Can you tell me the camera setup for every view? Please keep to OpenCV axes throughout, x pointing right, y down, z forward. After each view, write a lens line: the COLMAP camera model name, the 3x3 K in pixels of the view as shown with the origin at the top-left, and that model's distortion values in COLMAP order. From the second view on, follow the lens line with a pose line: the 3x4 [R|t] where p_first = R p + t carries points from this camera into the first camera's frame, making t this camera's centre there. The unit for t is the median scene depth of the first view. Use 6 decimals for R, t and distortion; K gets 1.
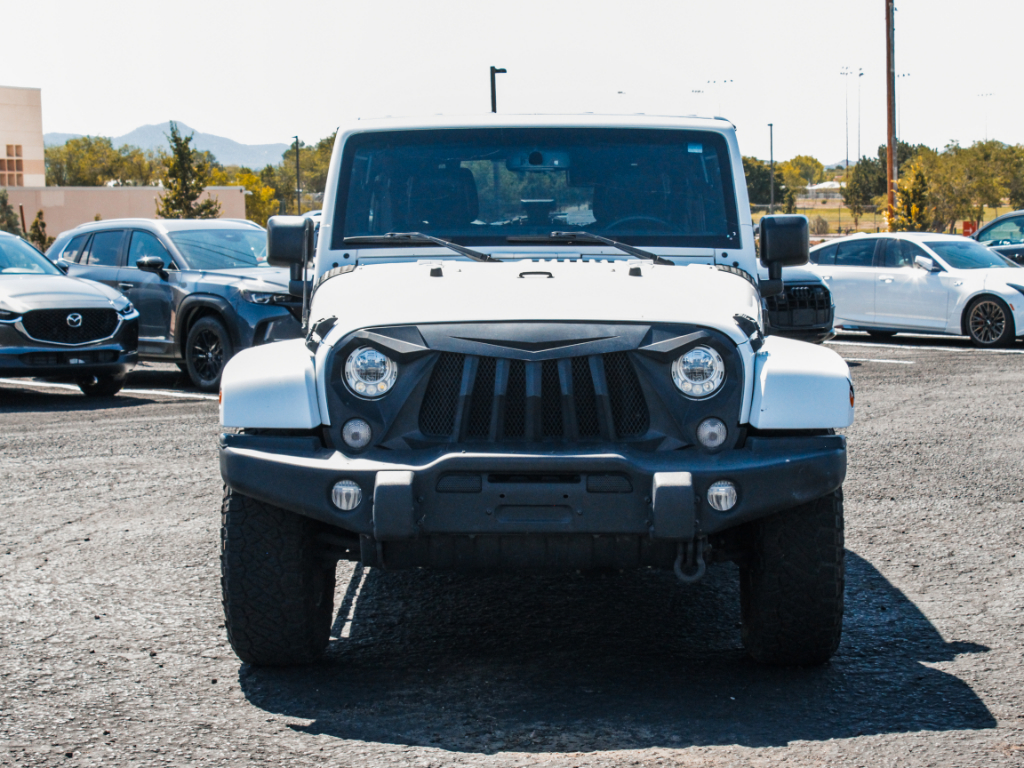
lens RADIAL K [[2289.8, 0, 512.0], [0, 2289.8, 384.0], [0, 0, 1]] dist [-0.017189, -0.147175]
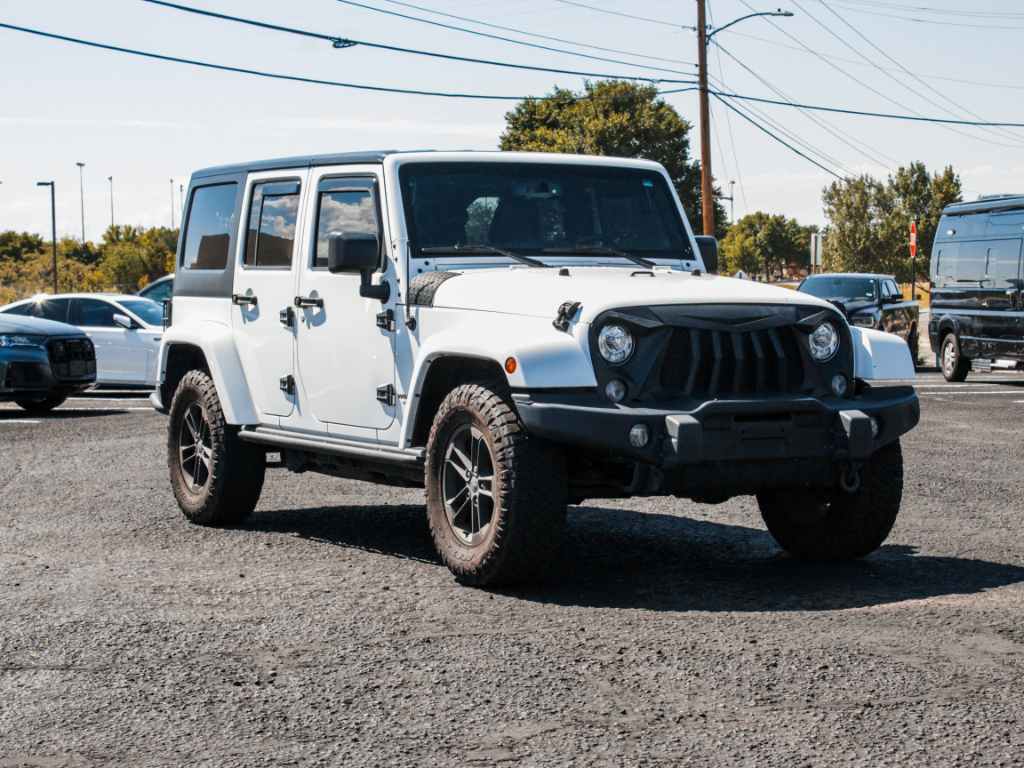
lens RADIAL K [[2289.8, 0, 512.0], [0, 2289.8, 384.0], [0, 0, 1]] dist [-0.017189, -0.147175]
pose [[0.868534, -0.018630, 0.495280, -0.751614], [0.037195, 0.998925, -0.027652, 0.051027], [-0.494233, 0.042439, 0.868293, -0.086318]]
